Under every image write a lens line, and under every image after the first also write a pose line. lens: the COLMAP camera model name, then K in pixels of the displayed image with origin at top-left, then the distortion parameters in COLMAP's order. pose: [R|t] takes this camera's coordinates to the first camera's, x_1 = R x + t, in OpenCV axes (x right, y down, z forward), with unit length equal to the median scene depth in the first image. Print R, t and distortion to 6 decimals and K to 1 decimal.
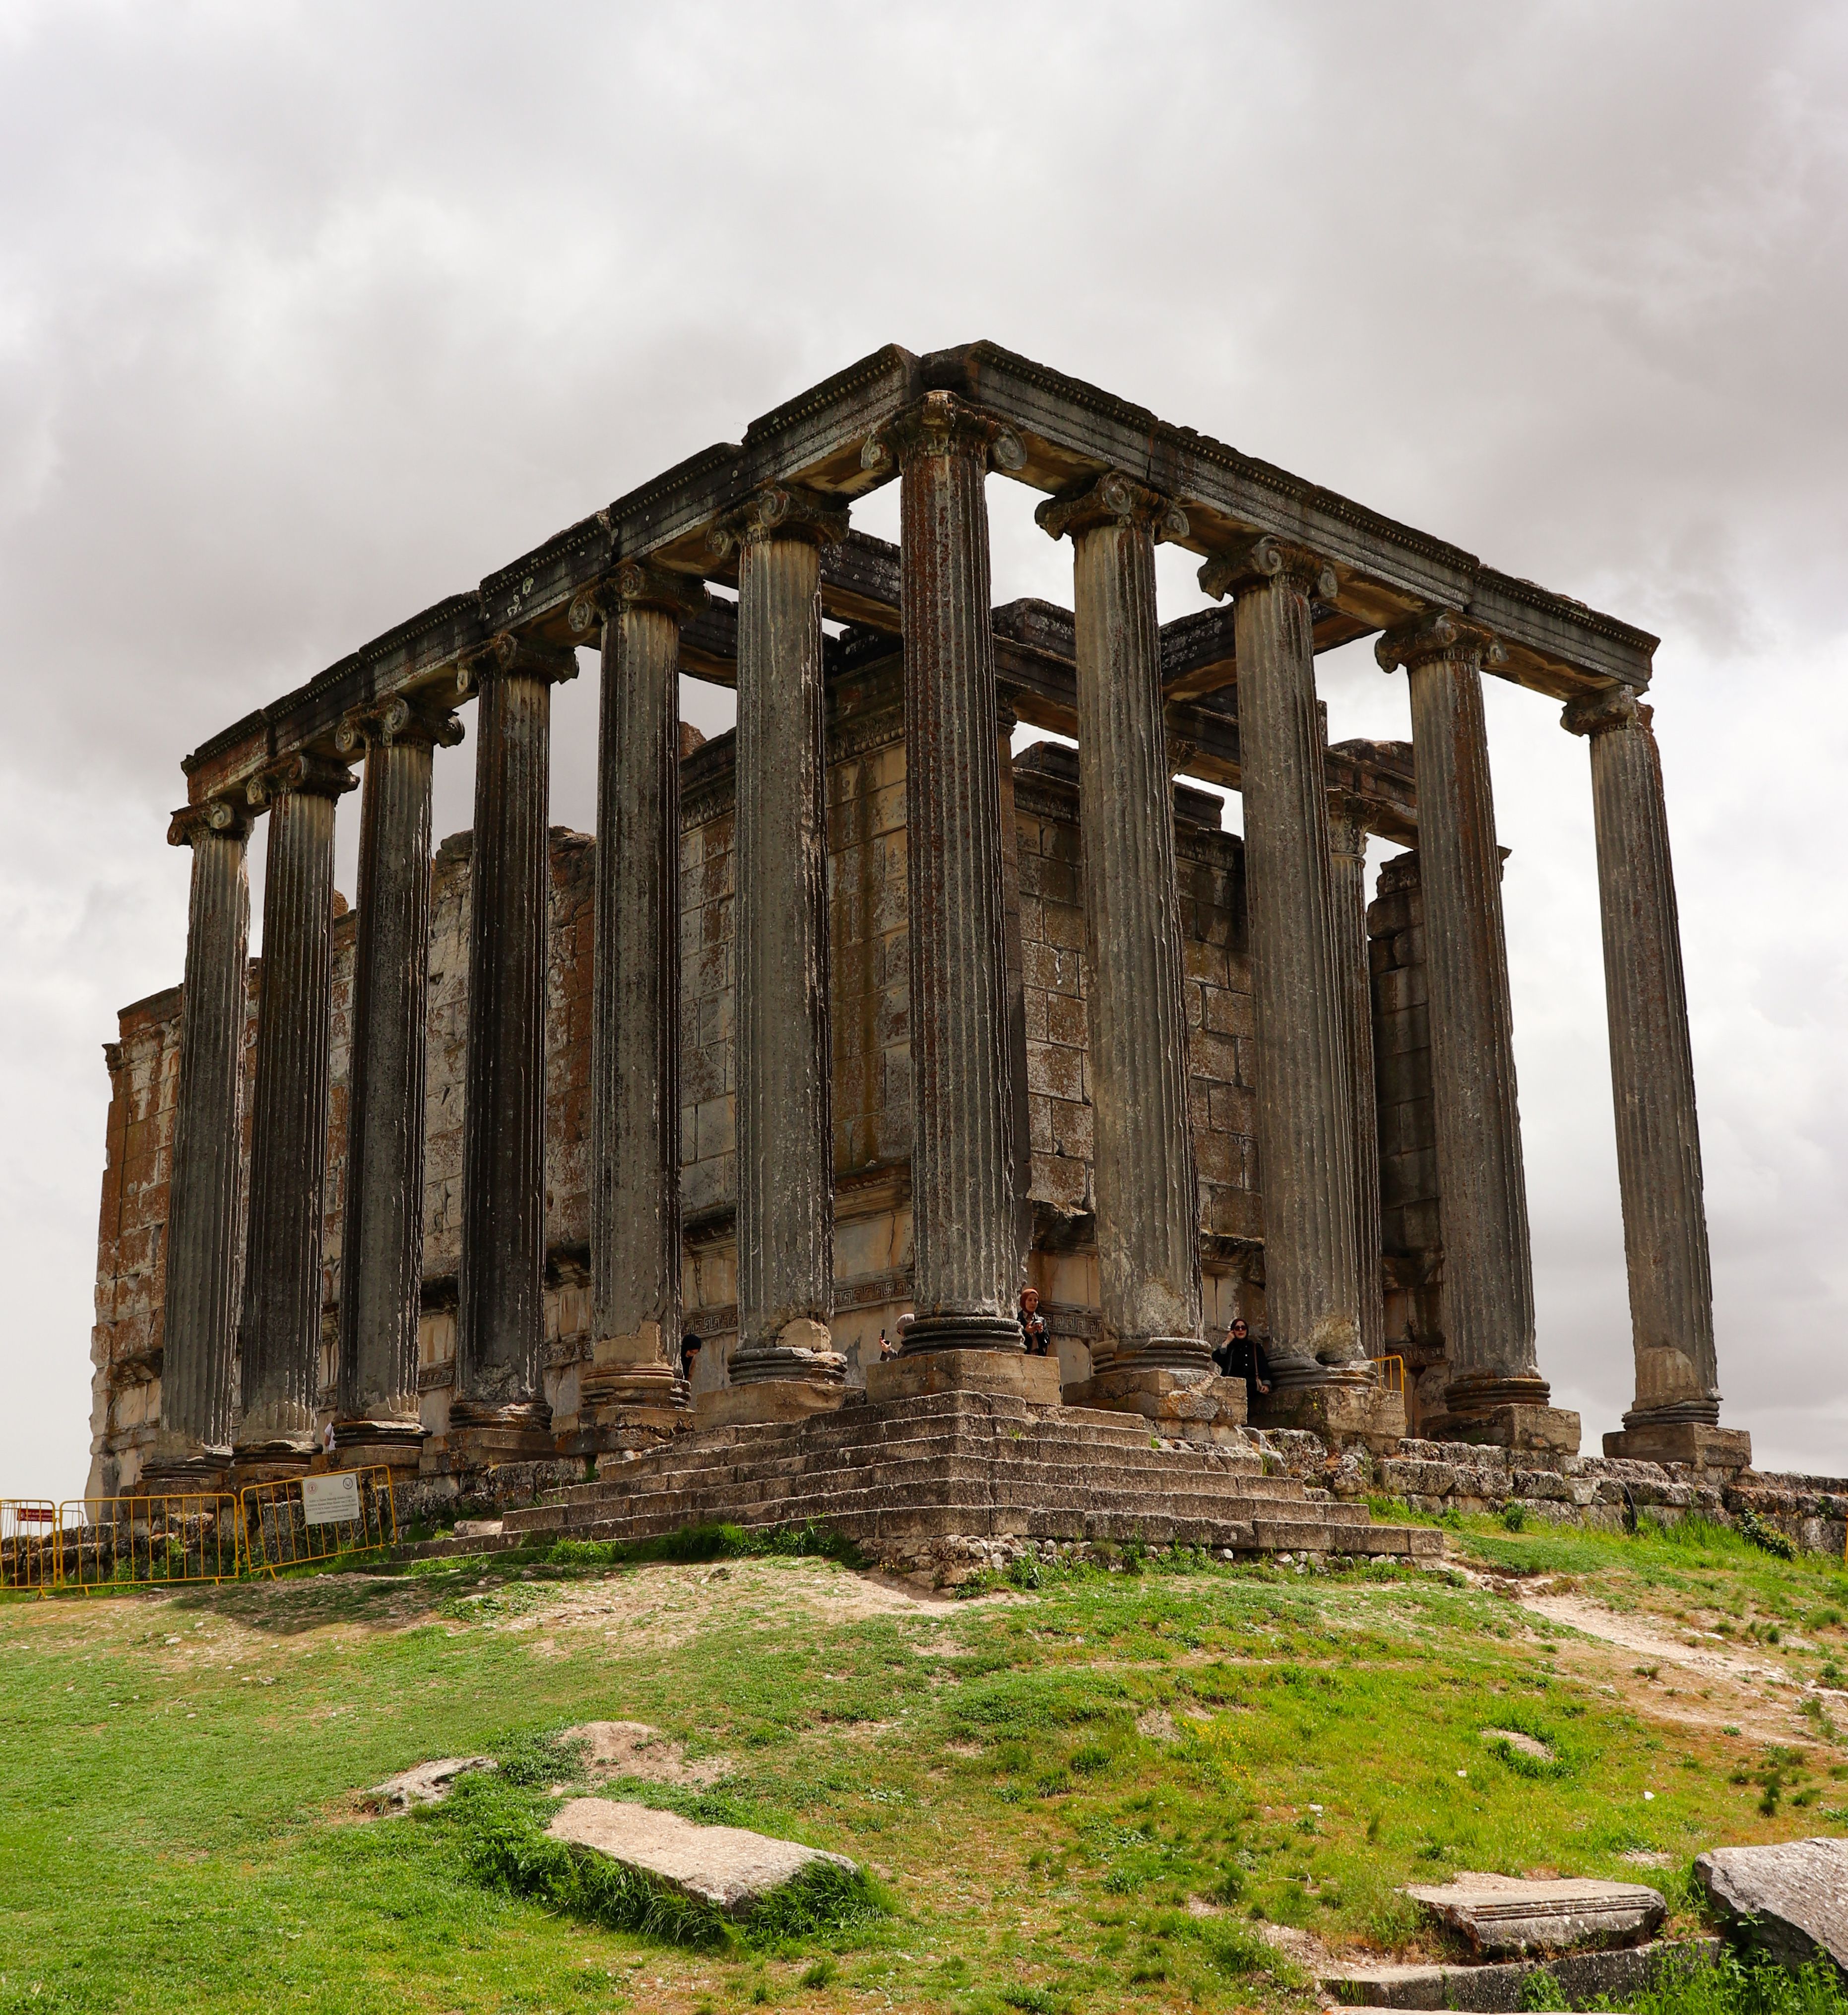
lens RADIAL K [[2697.8, 0, 881.4], [0, 2697.8, 1008.5], [0, 0, 1]] dist [-0.137799, 0.063558]
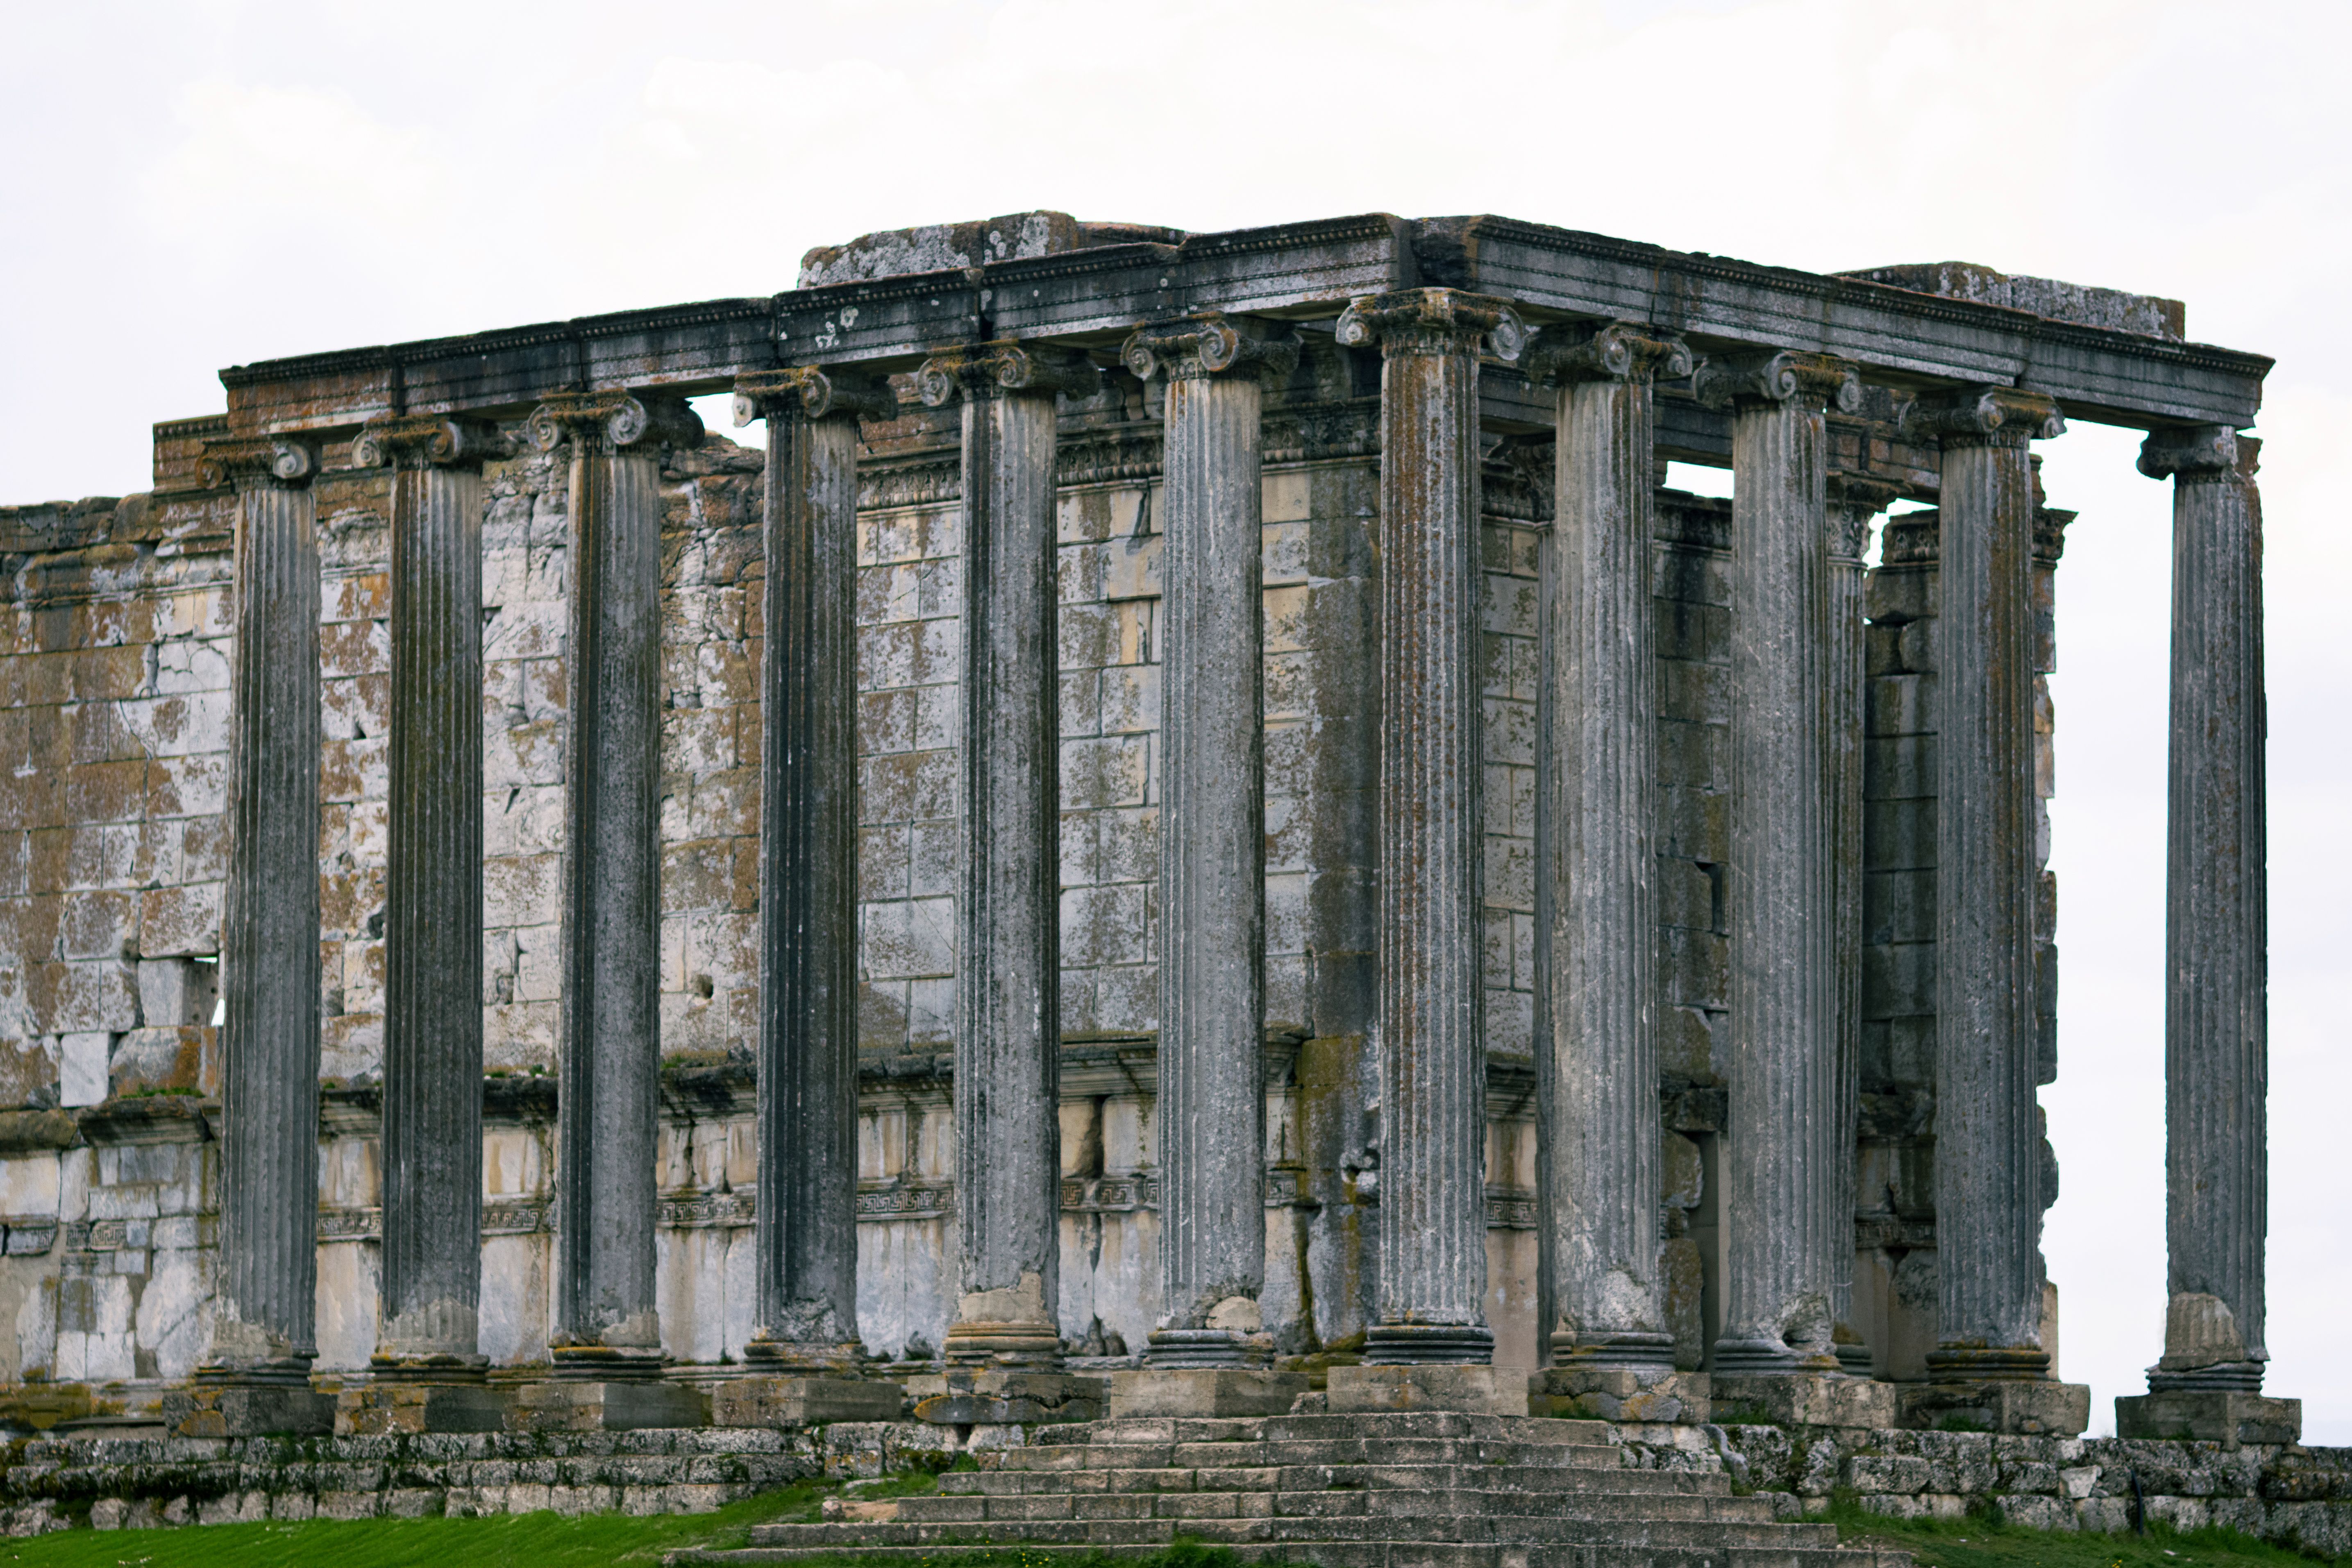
lens RADIAL K [[8410.3, 0, 1176.0], [0, 8410.3, 784.0], [0, 0, 1]] dist [0.020467, -7.104808]
pose [[0.993440, 0.032912, 0.109520, -0.329008], [-0.049825, 0.986582, 0.155478, -0.447087], [-0.102934, -0.159914, 0.981749, -1.588778]]
